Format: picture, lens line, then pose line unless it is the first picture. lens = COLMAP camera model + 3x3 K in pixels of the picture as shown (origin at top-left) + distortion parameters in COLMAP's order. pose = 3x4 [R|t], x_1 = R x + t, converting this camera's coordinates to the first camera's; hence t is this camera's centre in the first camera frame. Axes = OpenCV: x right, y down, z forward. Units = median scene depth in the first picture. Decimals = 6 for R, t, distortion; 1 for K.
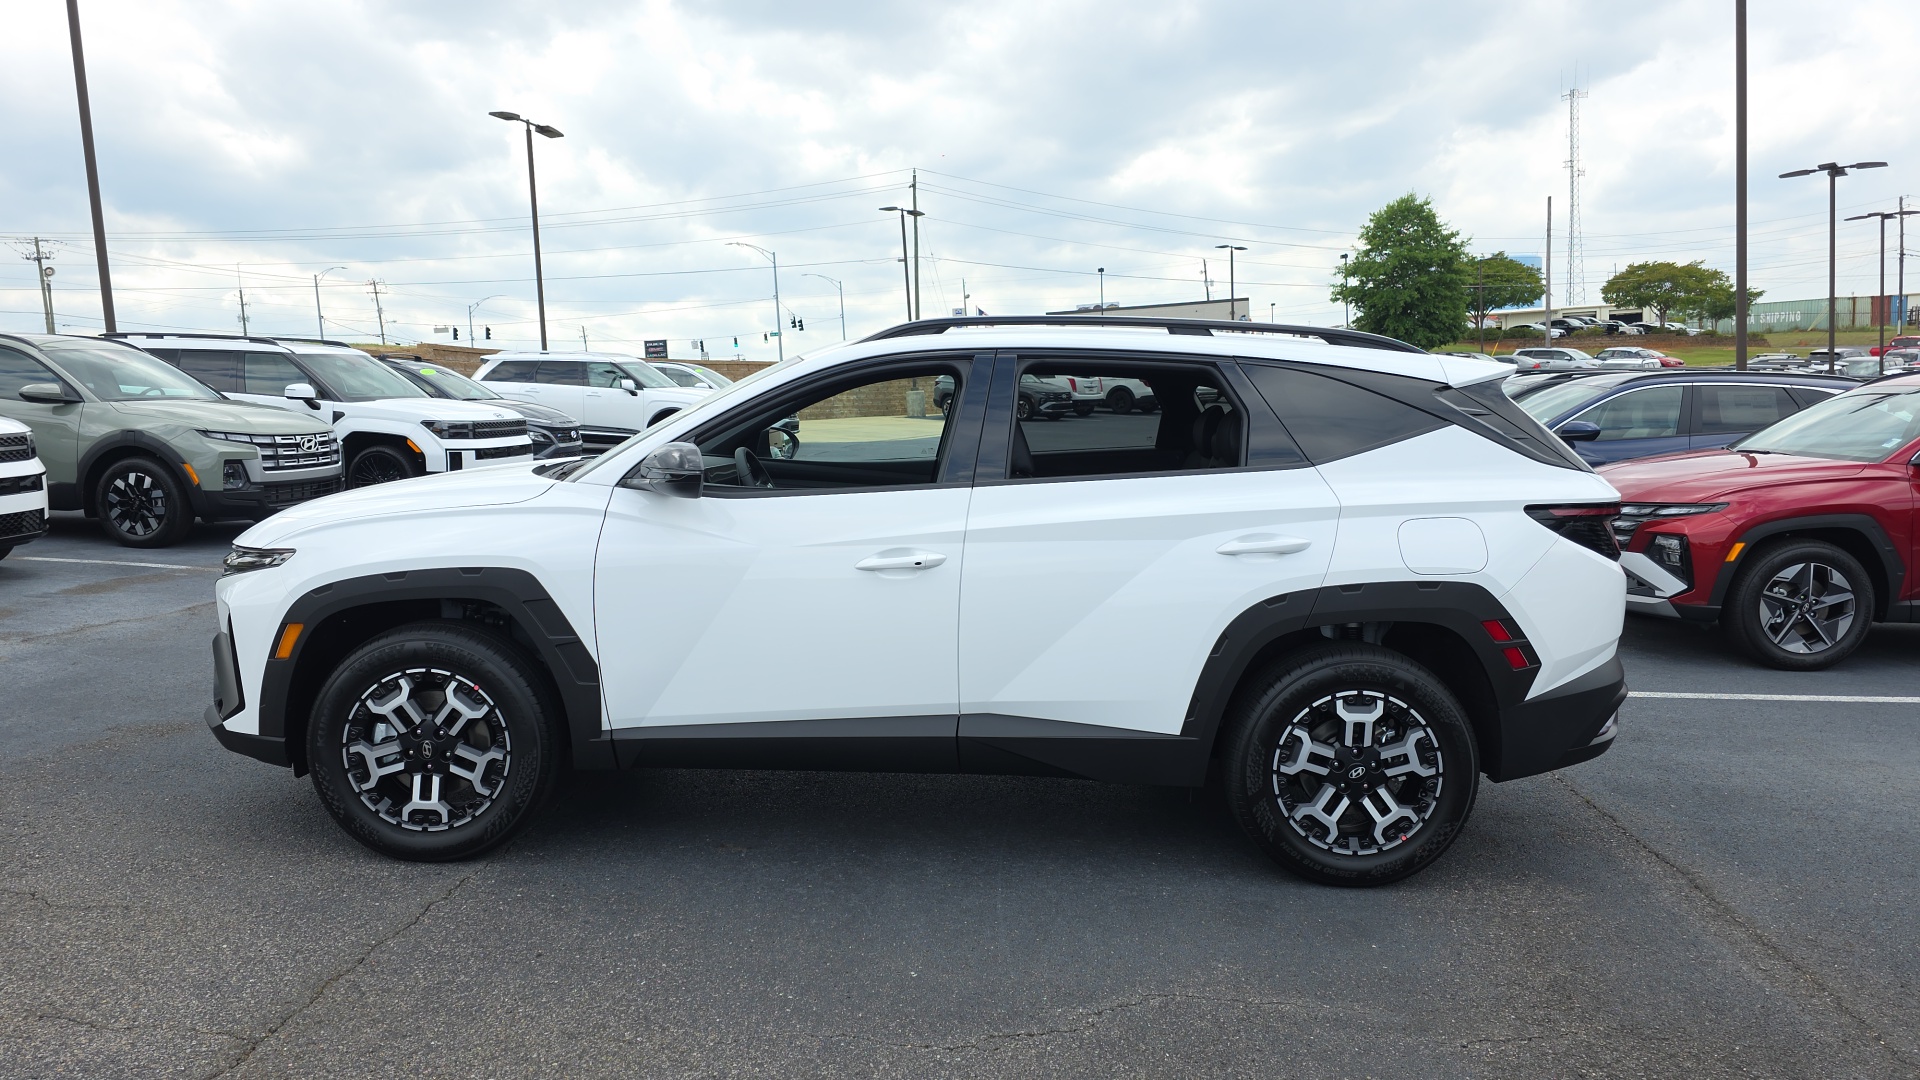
lens RADIAL K [[1301.4, 0, 916.4], [0, 1301.4, 537.6], [0, 0, 1]] dist [0.050698, -0.064881]
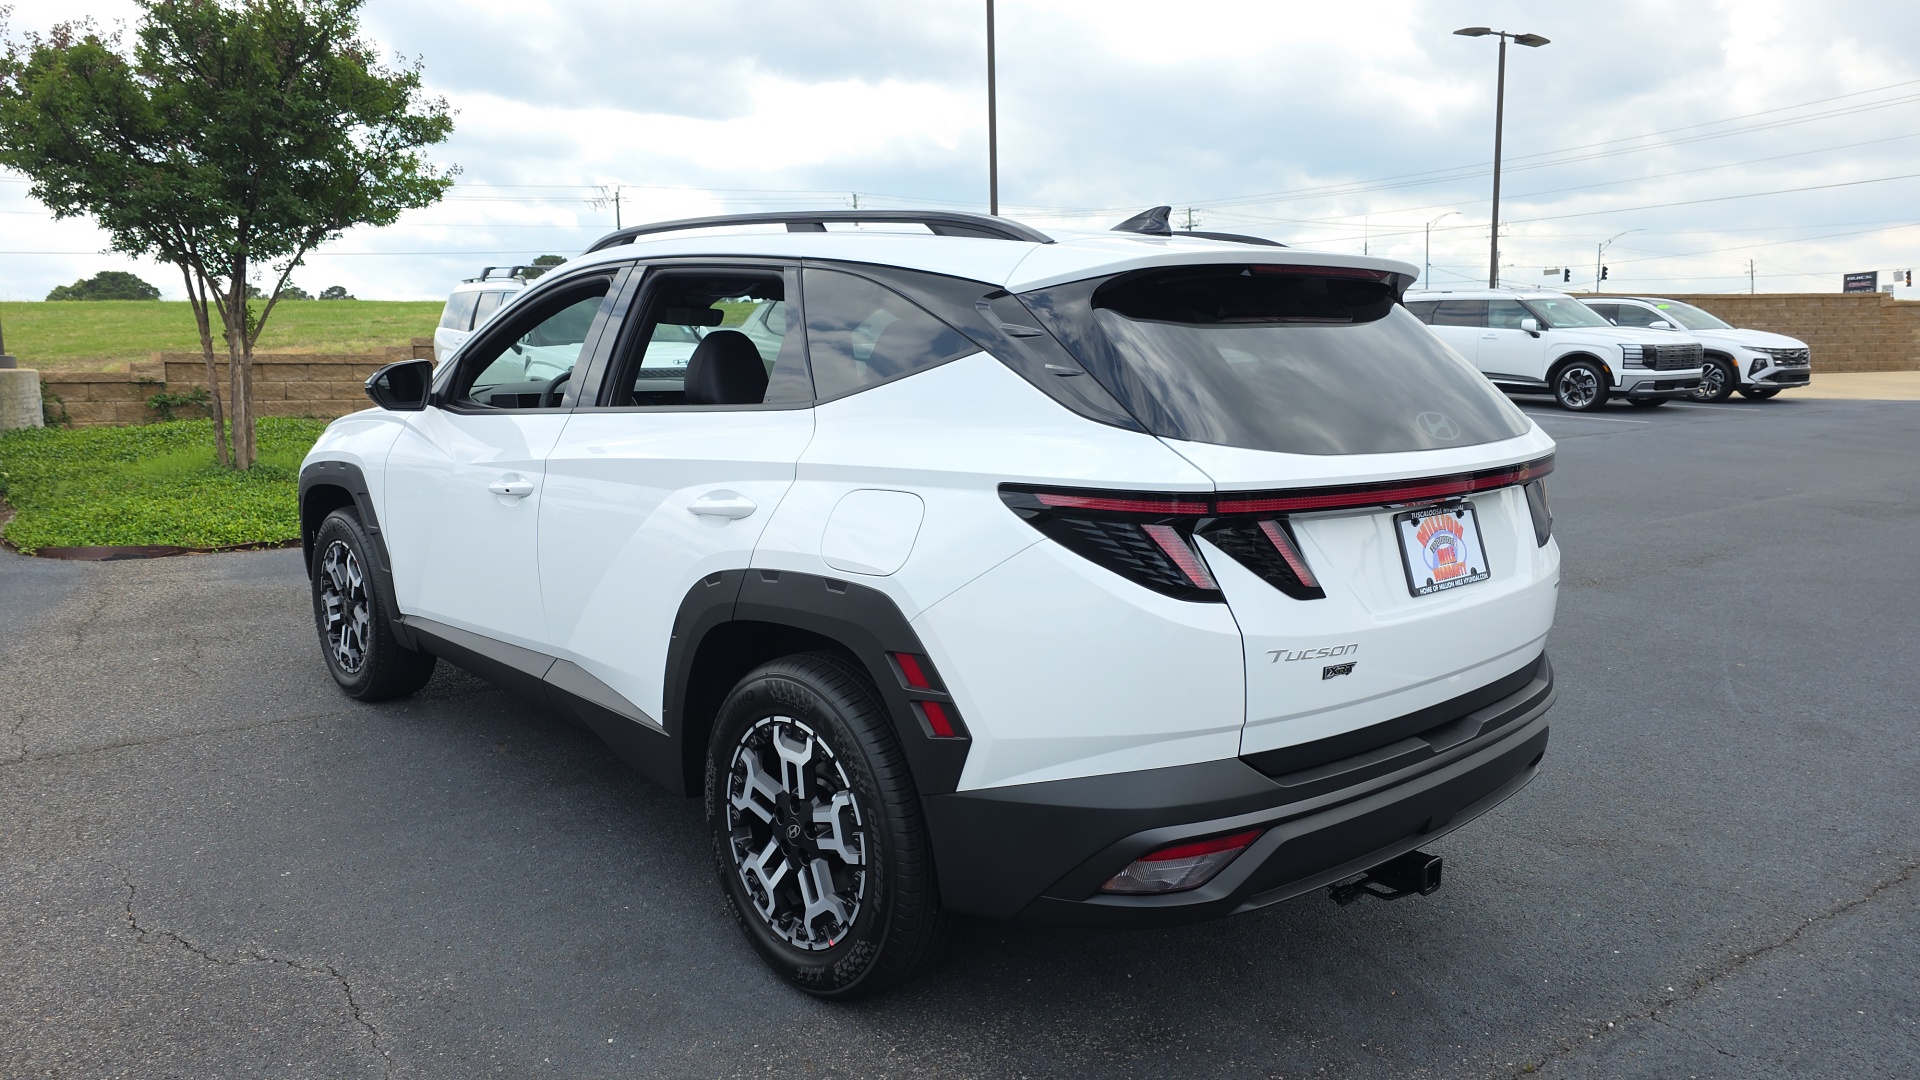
lens RADIAL K [[1317.2, 0, 942.8], [0, 1317.2, 537.7], [0, 0, 1]] dist [0.047534, -0.013458]
pose [[0.673175, 0.112478, -0.730879, 0.905689], [-0.085573, 0.993573, 0.074089, -0.042443], [0.734515, 0.012668, 0.678474, 0.563143]]
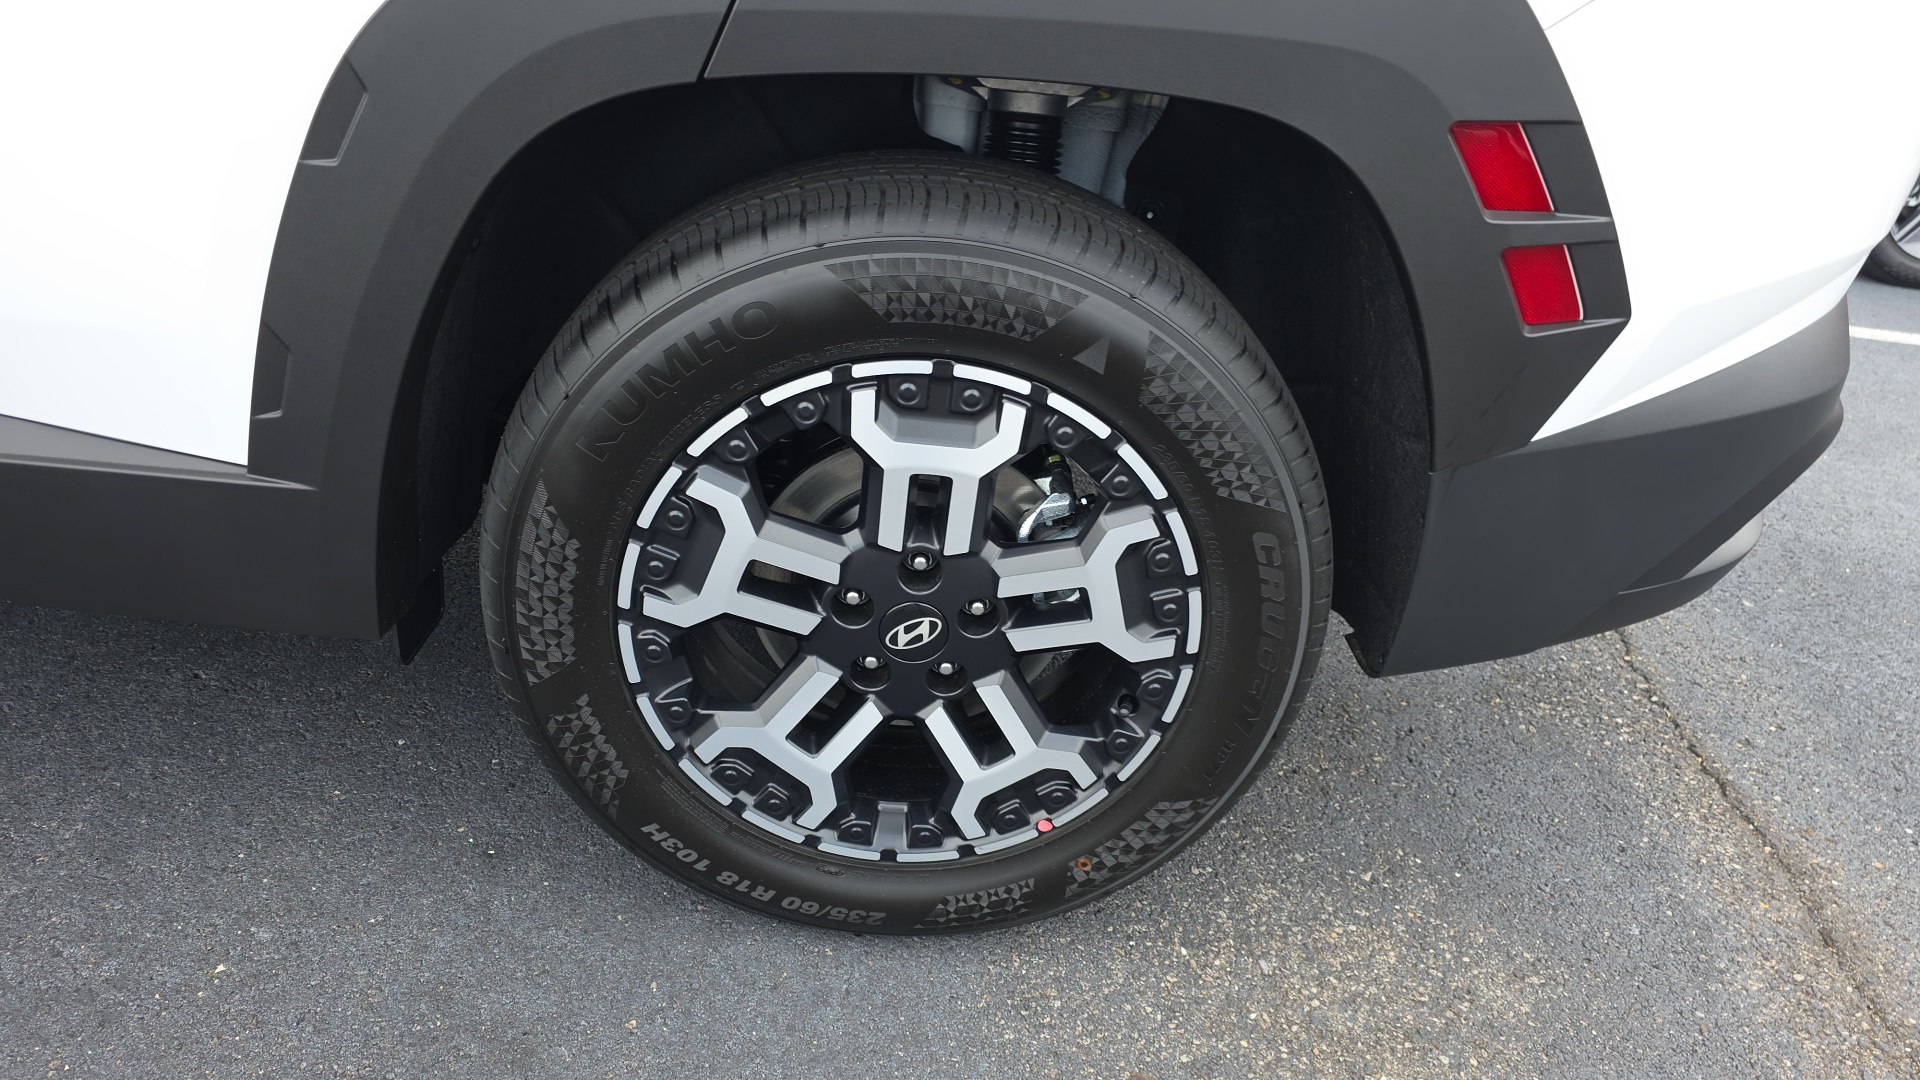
lens RADIAL K [[1301.4, 0, 956.6], [0, 1301.4, 579.8], [0, 0, 1]] dist [0.050698, -0.064881]
pose [[0.993511, 0.071166, 0.088715, 0.319217], [-0.100348, 0.915641, 0.389270, 0.054741], [-0.053529, -0.395647, 0.916842, 0.737441]]
